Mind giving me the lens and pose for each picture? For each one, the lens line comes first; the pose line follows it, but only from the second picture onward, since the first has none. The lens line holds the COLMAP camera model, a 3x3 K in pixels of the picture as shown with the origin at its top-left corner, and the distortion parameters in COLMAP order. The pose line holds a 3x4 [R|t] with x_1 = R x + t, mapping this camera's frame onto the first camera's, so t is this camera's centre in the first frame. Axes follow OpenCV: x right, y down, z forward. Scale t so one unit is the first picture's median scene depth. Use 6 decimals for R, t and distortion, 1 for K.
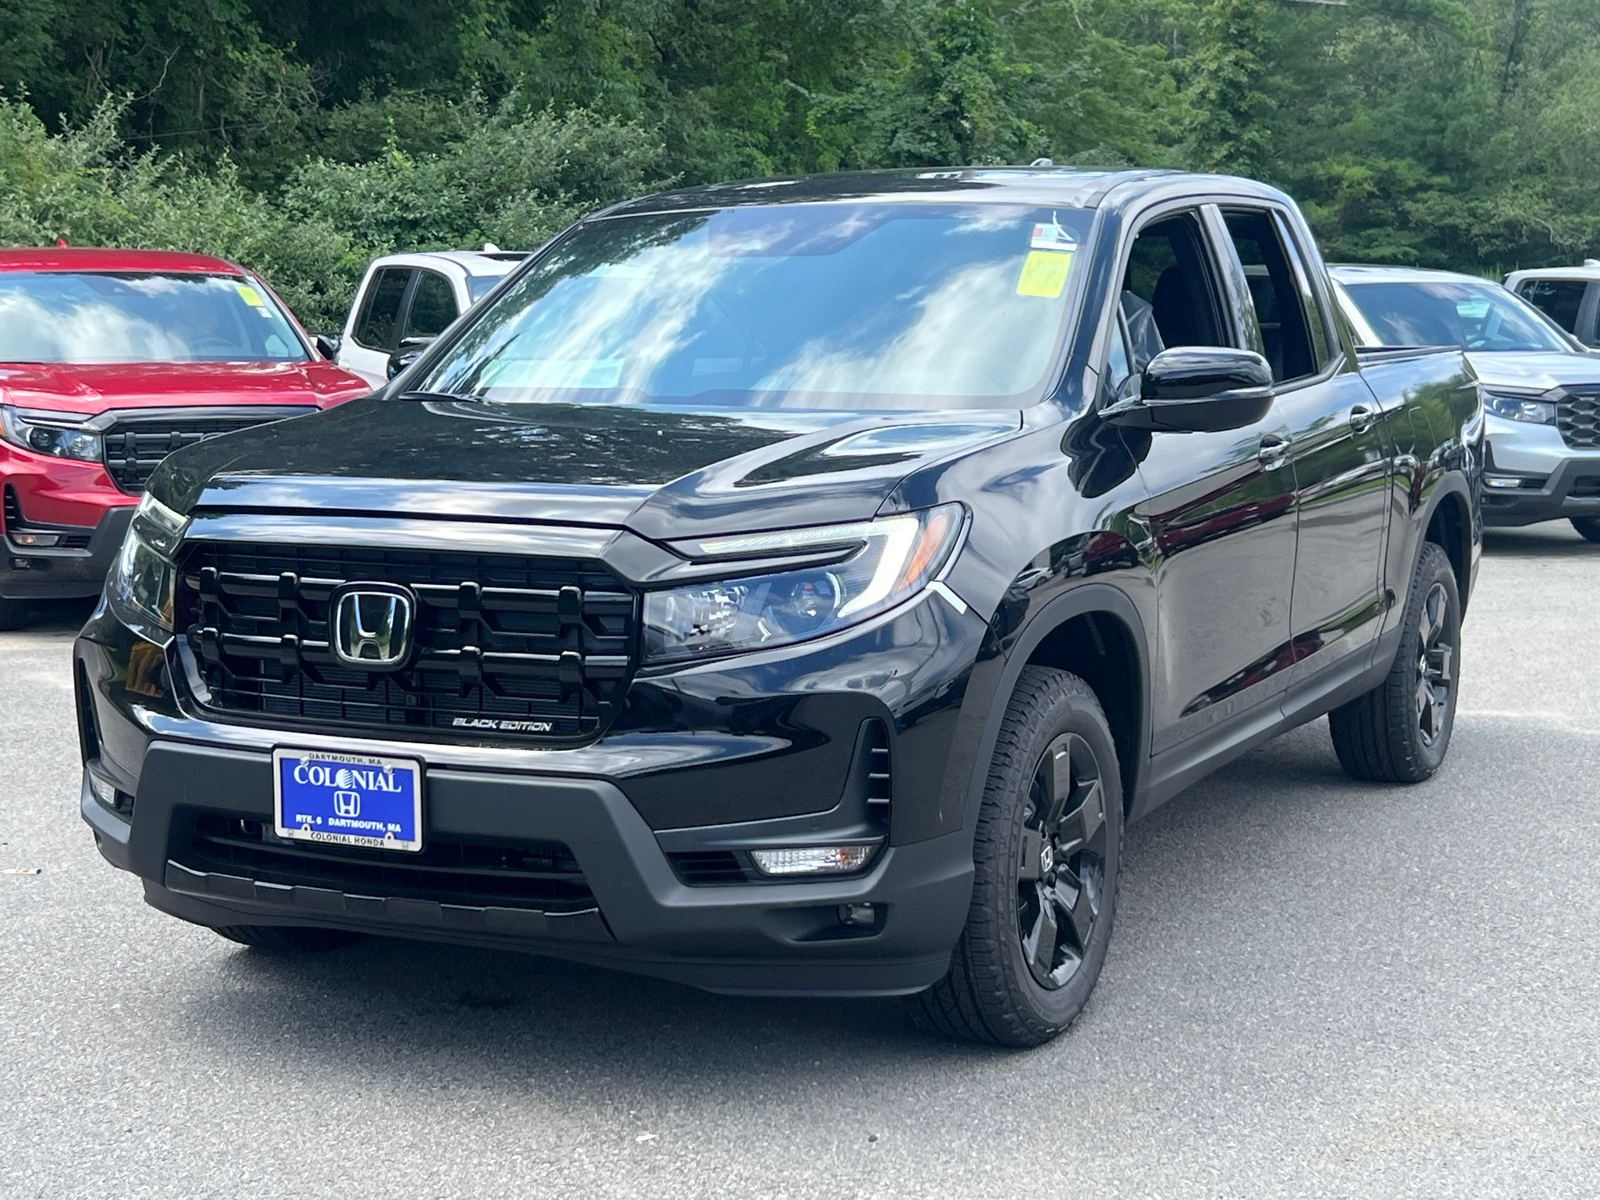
lens RADIAL K [[2467.9, 0, 800.0], [0, 2467.9, 600.0], [0, 0, 1]] dist [0.093967, -0.107538]
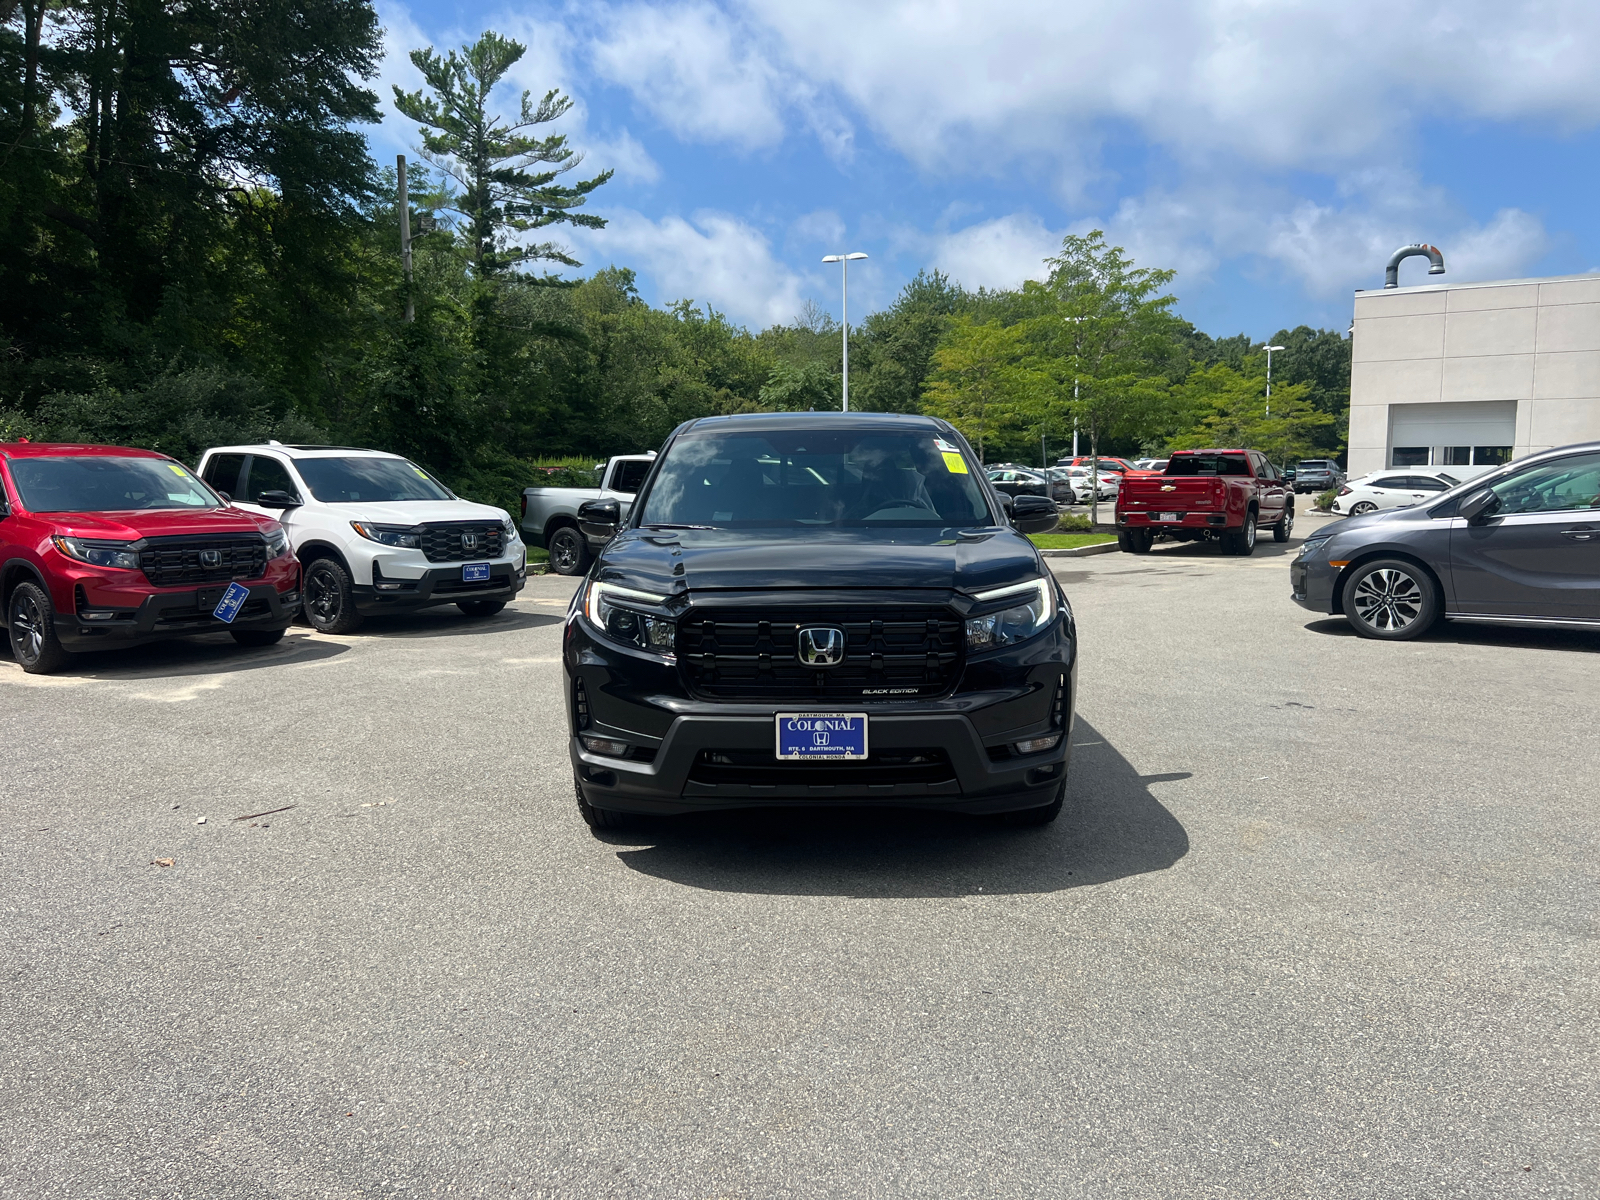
lens RADIAL K [[1184.8, 0, 798.6], [0, 1184.8, 563.3], [0, 0, 1]] dist [0.071223, -0.108317]
pose [[0.903603, -0.035295, 0.426914, -0.513289], [0.052984, 0.998156, -0.029623, -0.024382], [-0.425082, 0.049387, 0.903807, 0.141070]]
